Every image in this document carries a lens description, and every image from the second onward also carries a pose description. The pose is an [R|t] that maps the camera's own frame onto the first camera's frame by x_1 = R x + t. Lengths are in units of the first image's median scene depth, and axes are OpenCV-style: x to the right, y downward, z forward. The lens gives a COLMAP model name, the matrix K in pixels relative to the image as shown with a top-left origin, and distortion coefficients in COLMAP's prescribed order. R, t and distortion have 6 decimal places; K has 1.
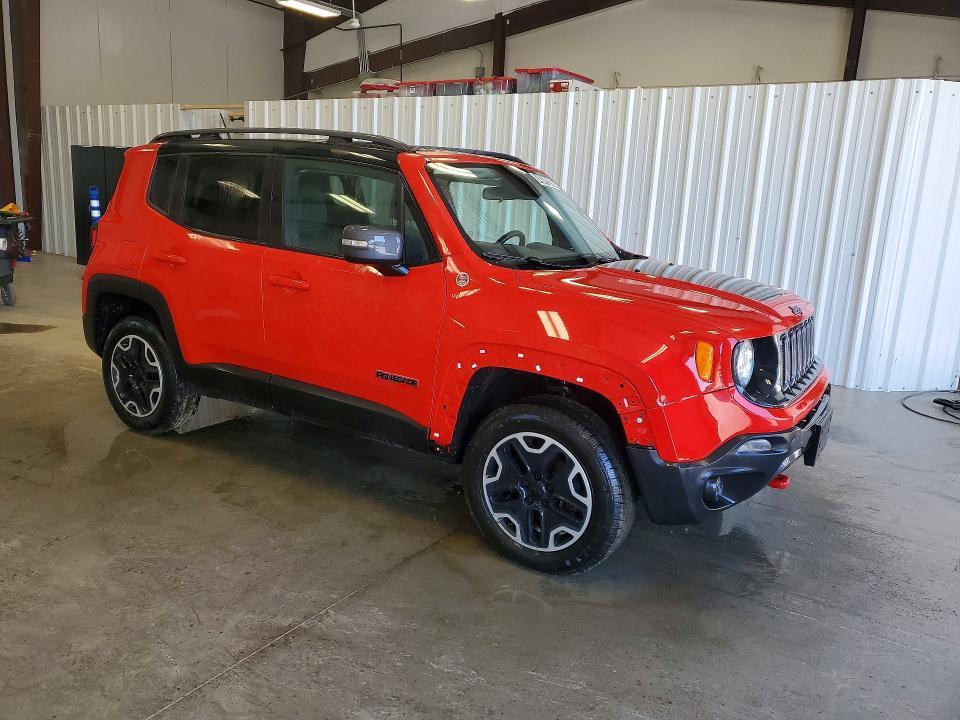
lens RADIAL K [[721.5, 0, 462.3], [0, 721.5, 334.8], [0, 0, 1]] dist [0.029293, -0.018687]
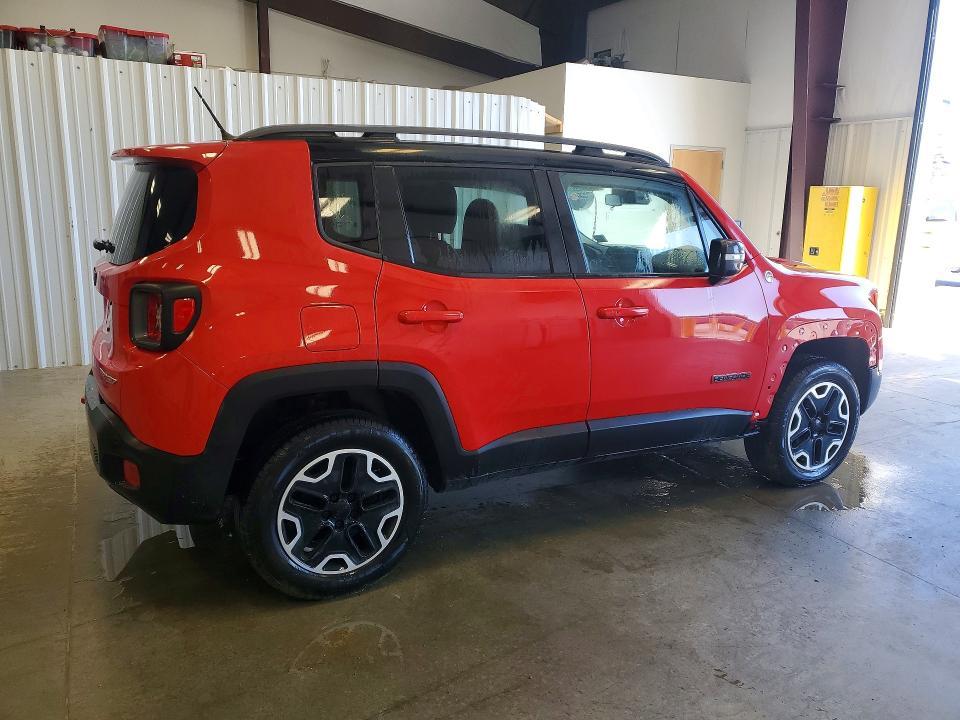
lens RADIAL K [[721.5, 0, 481.5], [0, 721.5, 359.6], [0, 0, 1]] dist [0.029293, -0.018687]
pose [[0.504484, -0.227970, 0.832782, -0.907659], [0.174118, 0.971560, 0.160482, -0.158148], [-0.845682, 0.064042, 0.529831, 0.561346]]
